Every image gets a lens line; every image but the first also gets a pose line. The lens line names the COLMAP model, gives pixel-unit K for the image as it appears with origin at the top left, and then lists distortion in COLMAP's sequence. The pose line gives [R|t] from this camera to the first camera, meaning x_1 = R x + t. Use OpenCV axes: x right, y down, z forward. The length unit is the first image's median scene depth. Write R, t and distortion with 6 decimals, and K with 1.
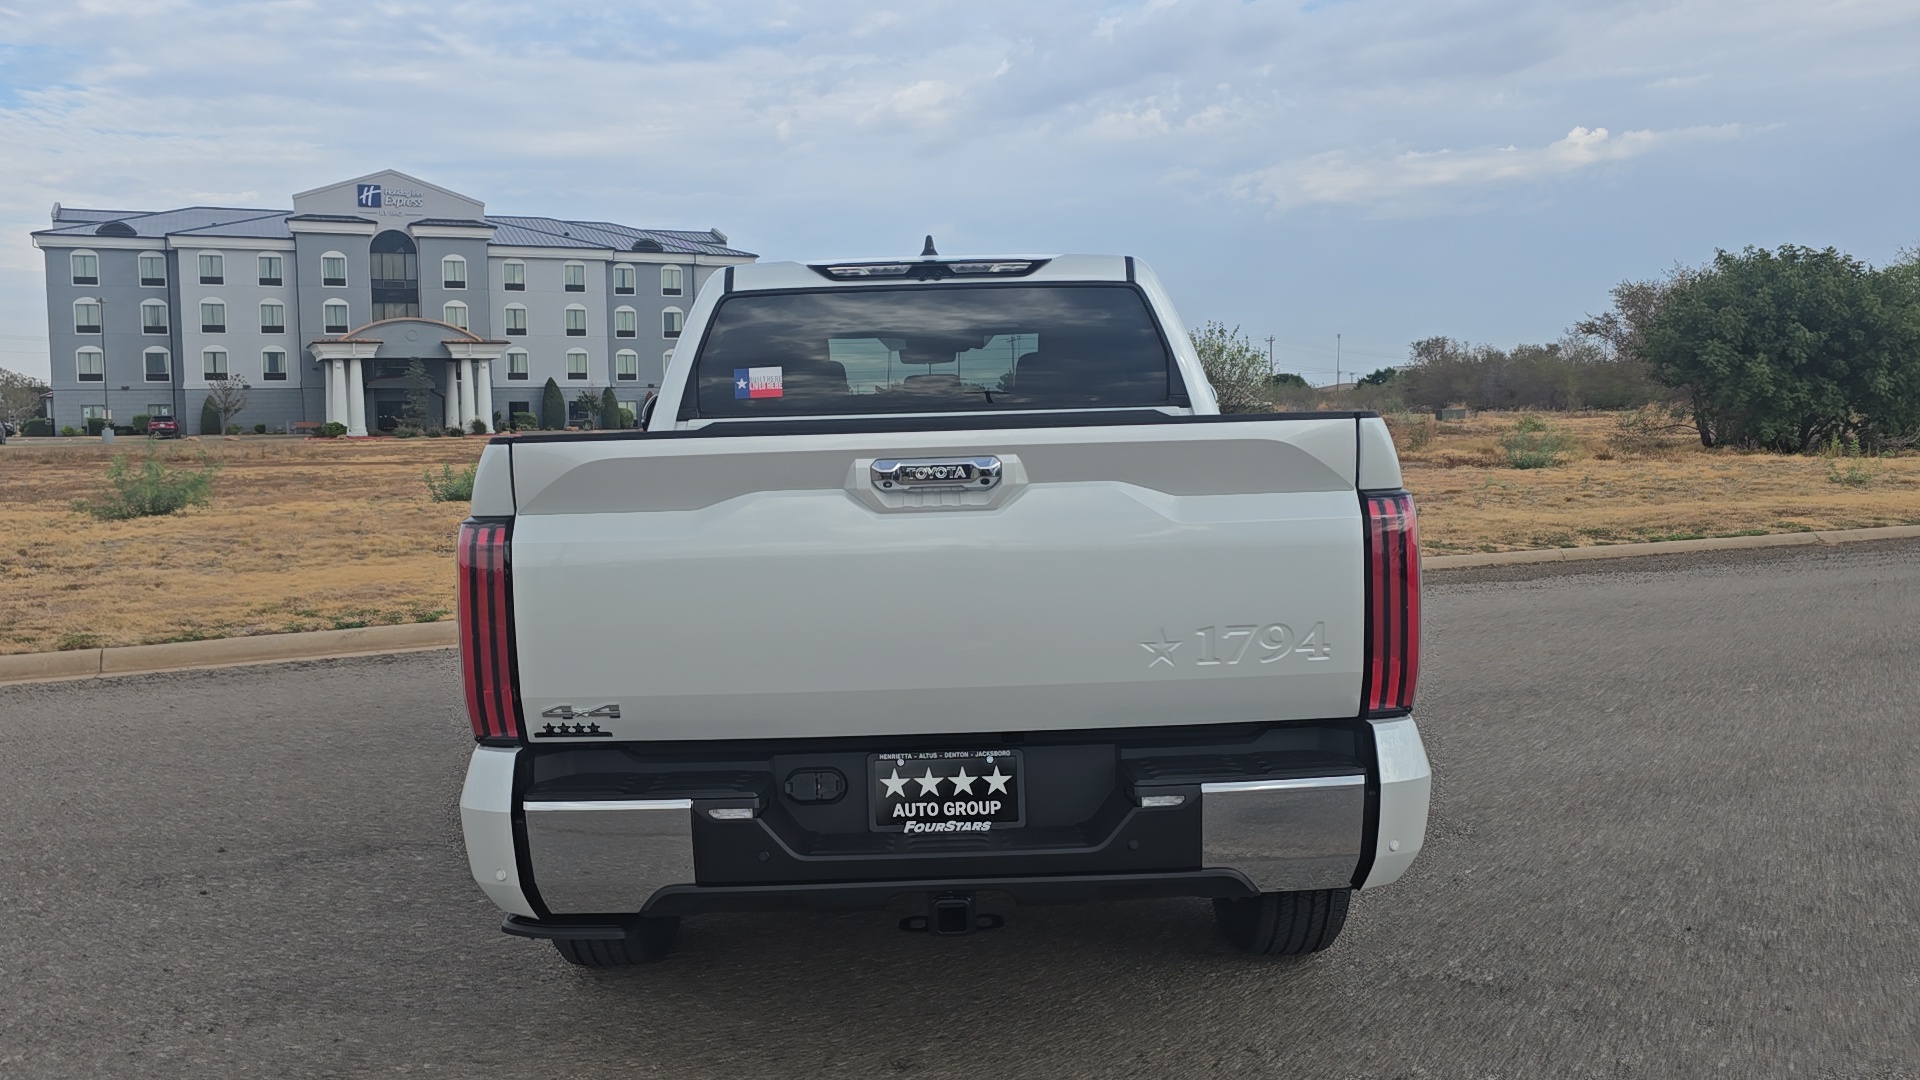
lens RADIAL K [[1602.0, 0, 949.5], [0, 1602.0, 569.8], [0, 0, 1]] dist [-0.005429, 0.015044]
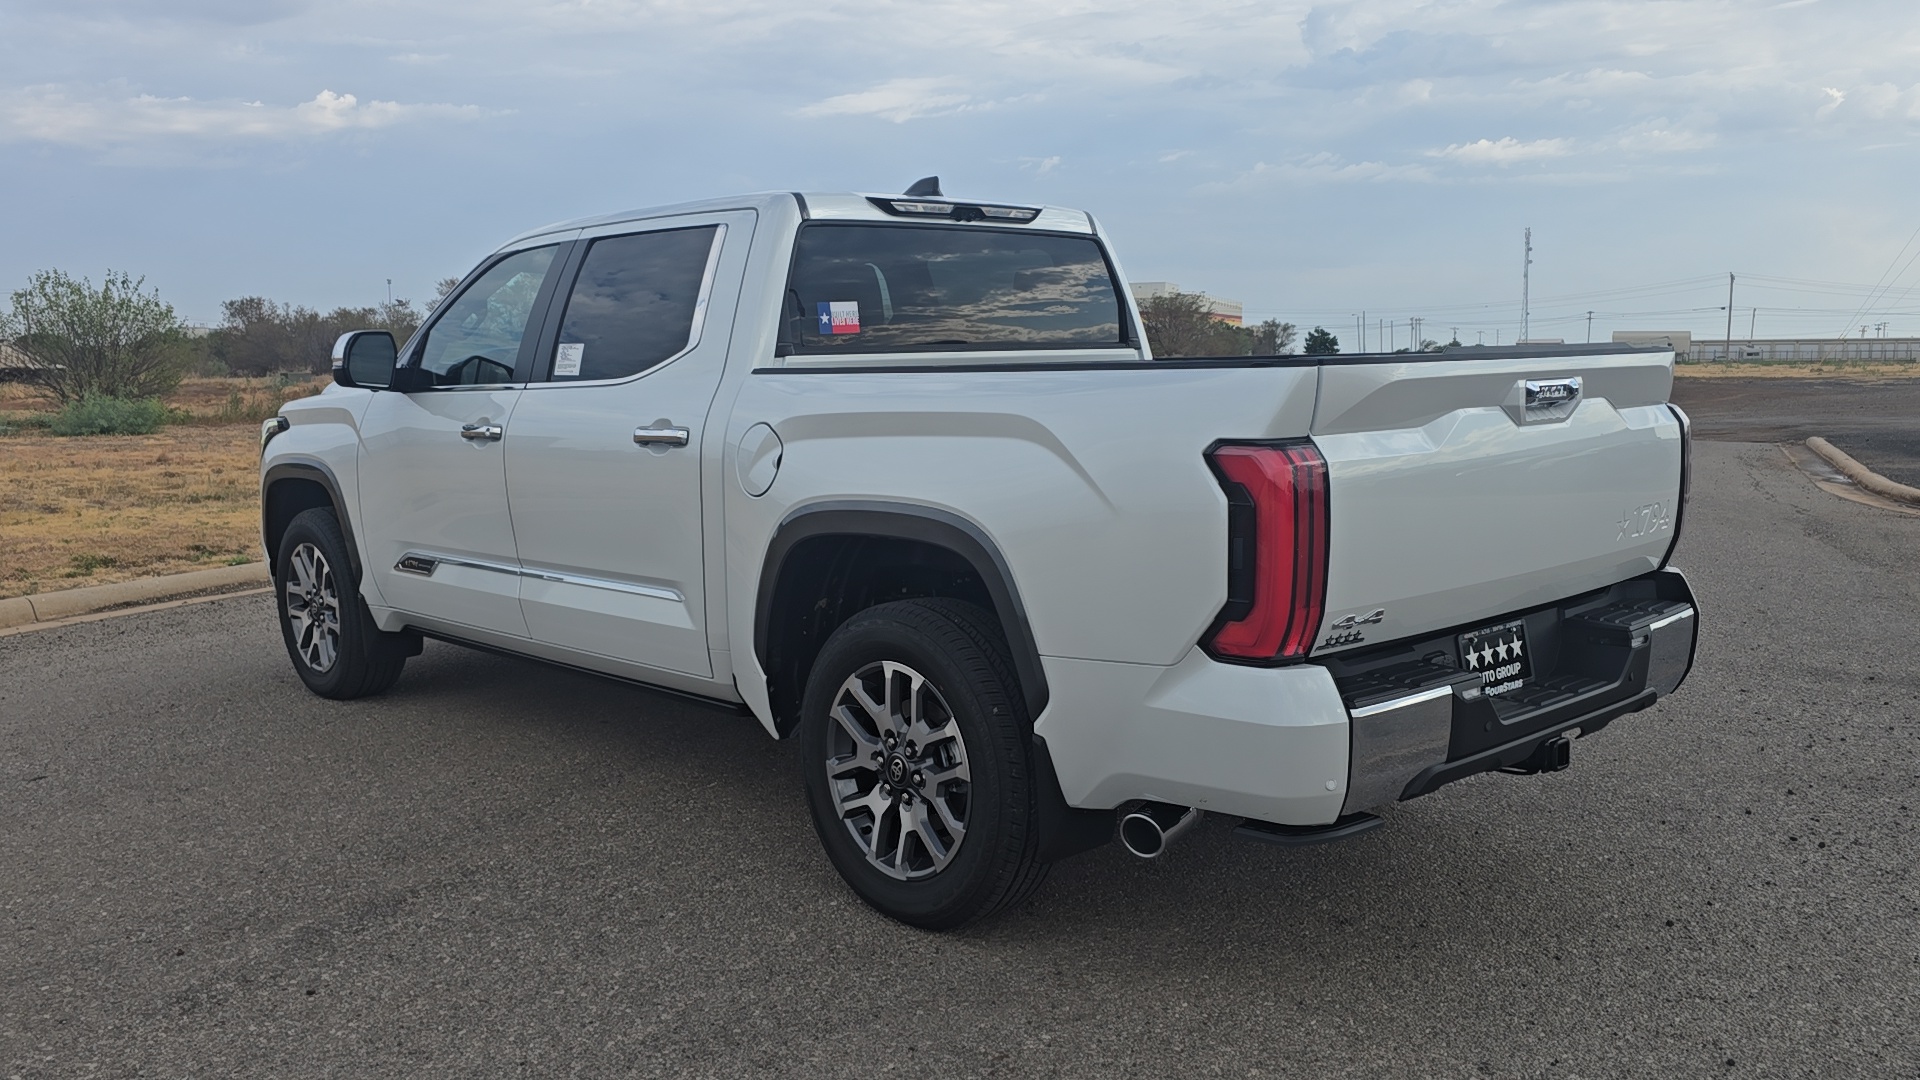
lens RADIAL K [[1602.0, 0, 959.4], [0, 1602.0, 555.1], [0, 0, 1]] dist [-0.005429, 0.015044]
pose [[0.737691, -0.073334, 0.671143, -0.113740], [0.065046, 0.997179, 0.037464, -0.001109], [-0.671997, 0.016018, 0.740380, 0.039468]]
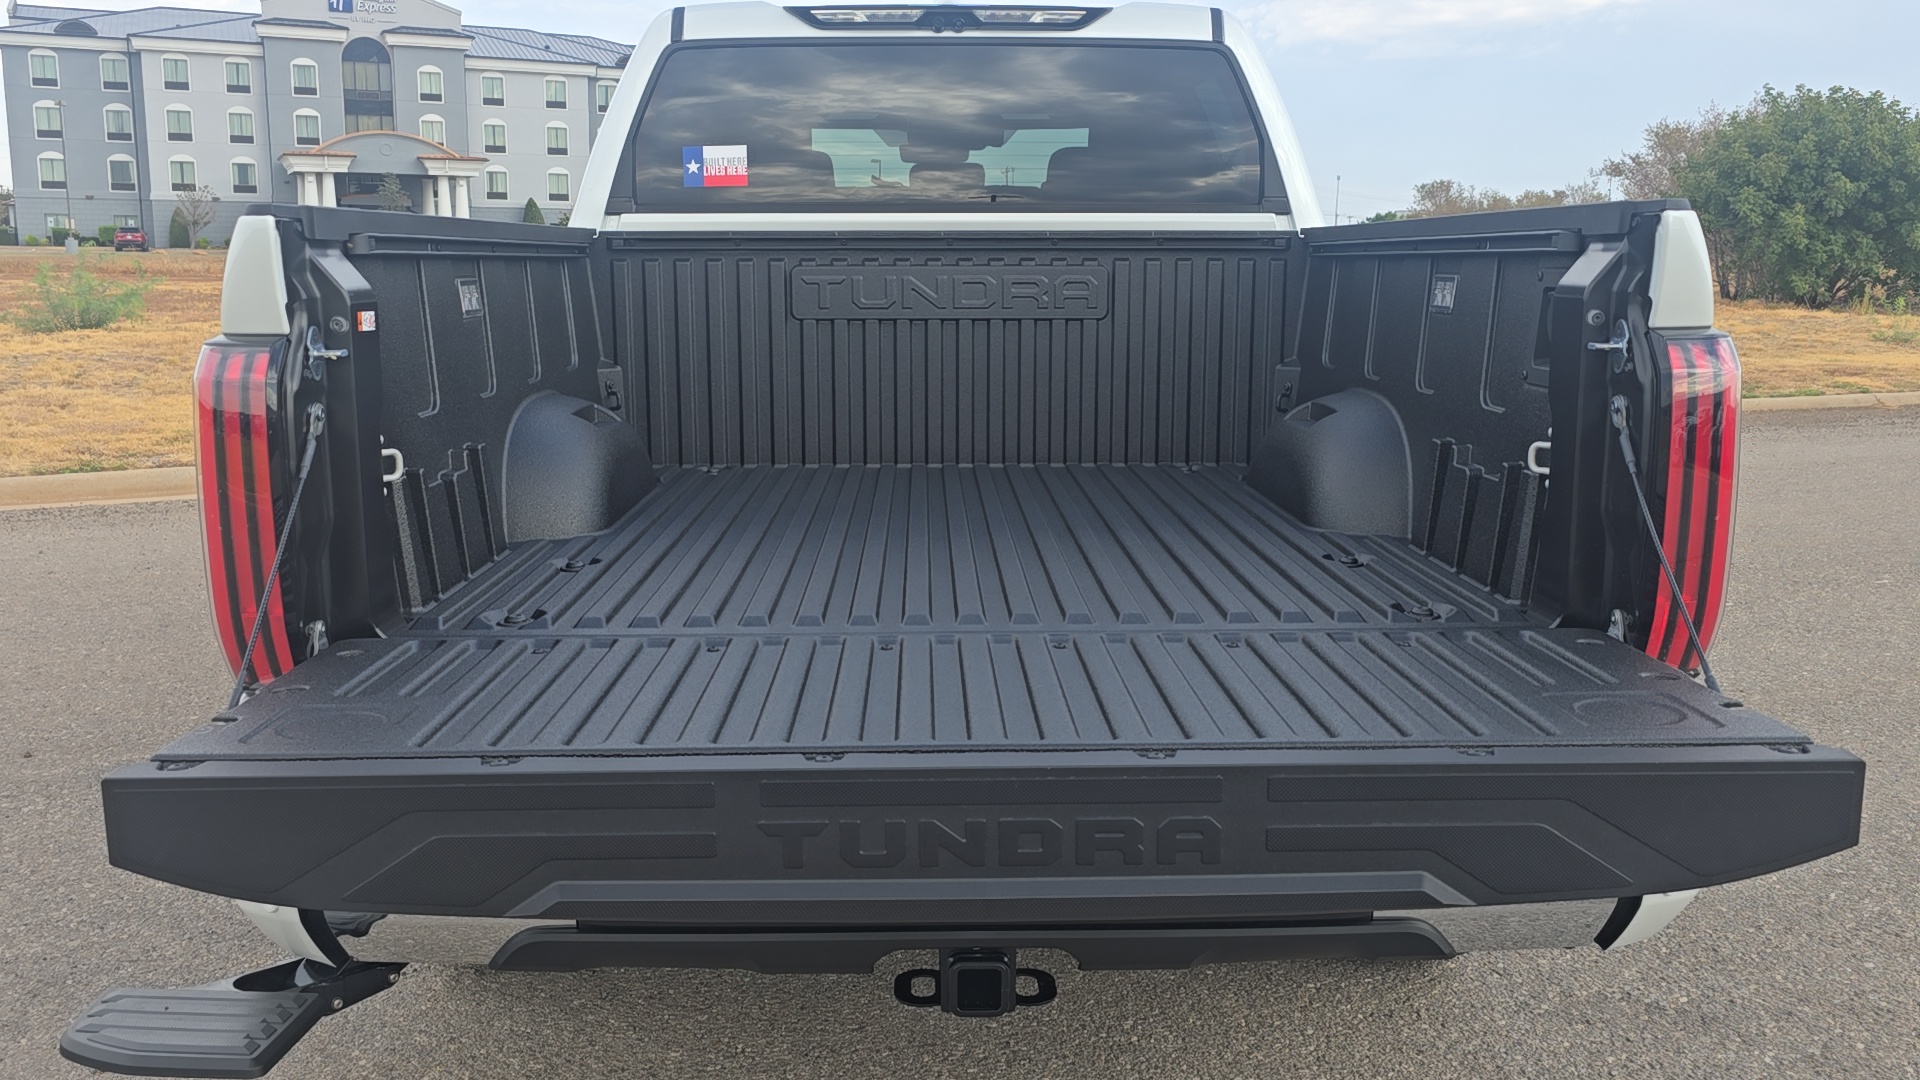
lens RADIAL K [[1602.0, 0, 949.9], [0, 1602.0, 550.4], [0, 0, 1]] dist [-0.005429, 0.015044]
pose [[0.999628, 0.024788, 0.011406, -0.002213], [-0.025708, 0.995683, 0.089184, -0.001254], [-0.009146, -0.089444, 0.995950, 0.038071]]
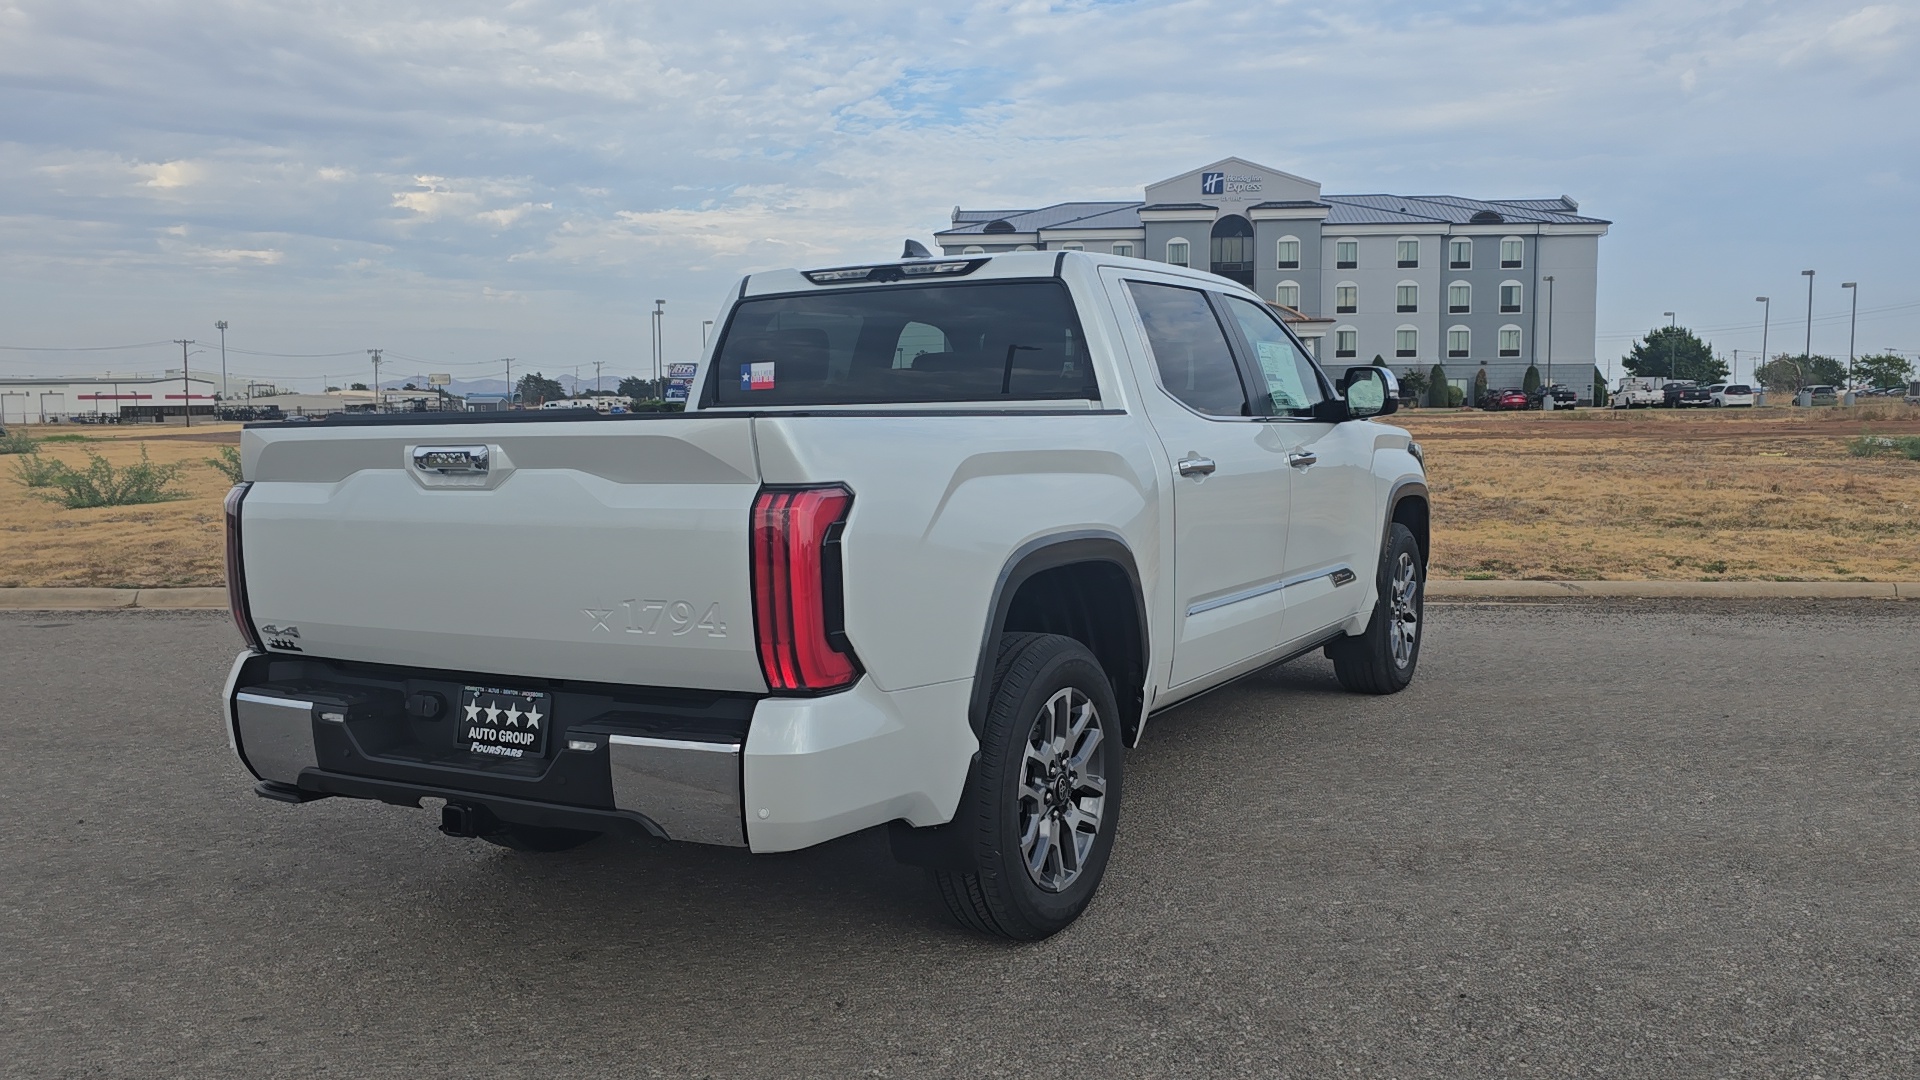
lens RADIAL K [[1602.0, 0, 938.3], [0, 1602.0, 557.0], [0, 0, 1]] dist [-0.005429, 0.015044]
pose [[0.859839, 0.056259, -0.507456, 0.092104], [-0.052970, 0.998377, 0.020932, -0.002956], [0.507810, 0.008882, 0.861424, 0.012826]]
